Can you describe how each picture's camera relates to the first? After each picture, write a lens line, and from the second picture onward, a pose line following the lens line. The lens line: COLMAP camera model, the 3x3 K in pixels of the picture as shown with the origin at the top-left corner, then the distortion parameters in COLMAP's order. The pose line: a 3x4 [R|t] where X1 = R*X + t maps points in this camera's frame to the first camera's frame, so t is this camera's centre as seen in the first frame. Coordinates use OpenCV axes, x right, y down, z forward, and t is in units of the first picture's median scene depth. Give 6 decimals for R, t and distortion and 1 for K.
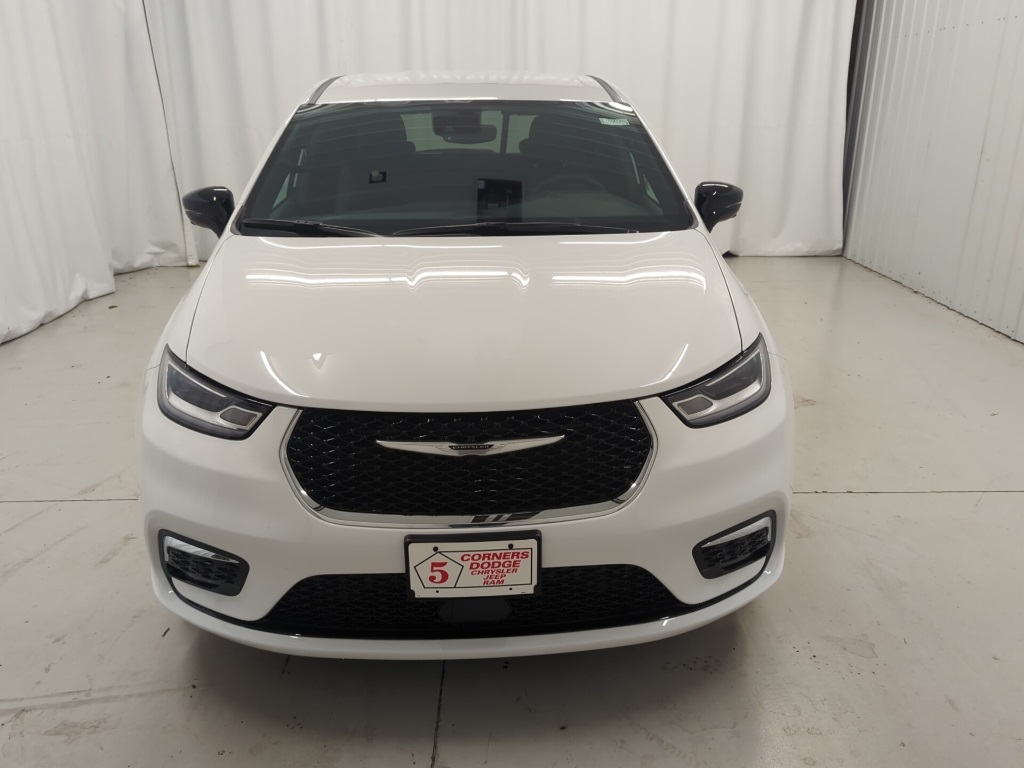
lens RADIAL K [[845.1, 0, 520.6], [0, 845.1, 378.3], [0, 0, 1]] dist [0.047790, -0.056357]
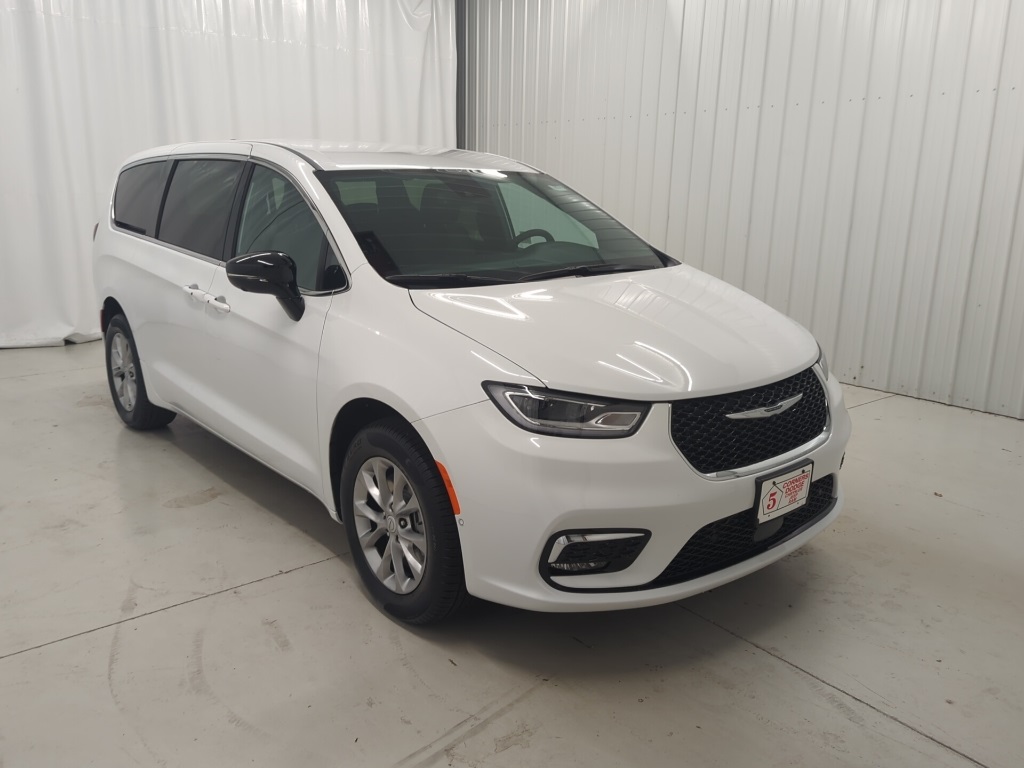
lens RADIAL K [[845.1, 0, 520.6], [0, 845.1, 378.3], [0, 0, 1]] dist [0.047790, -0.056357]
pose [[0.794914, -0.129703, 0.592696, -1.201326], [0.177875, 0.983778, -0.023277, -0.011446], [-0.580062, 0.123929, 0.805090, 0.081078]]
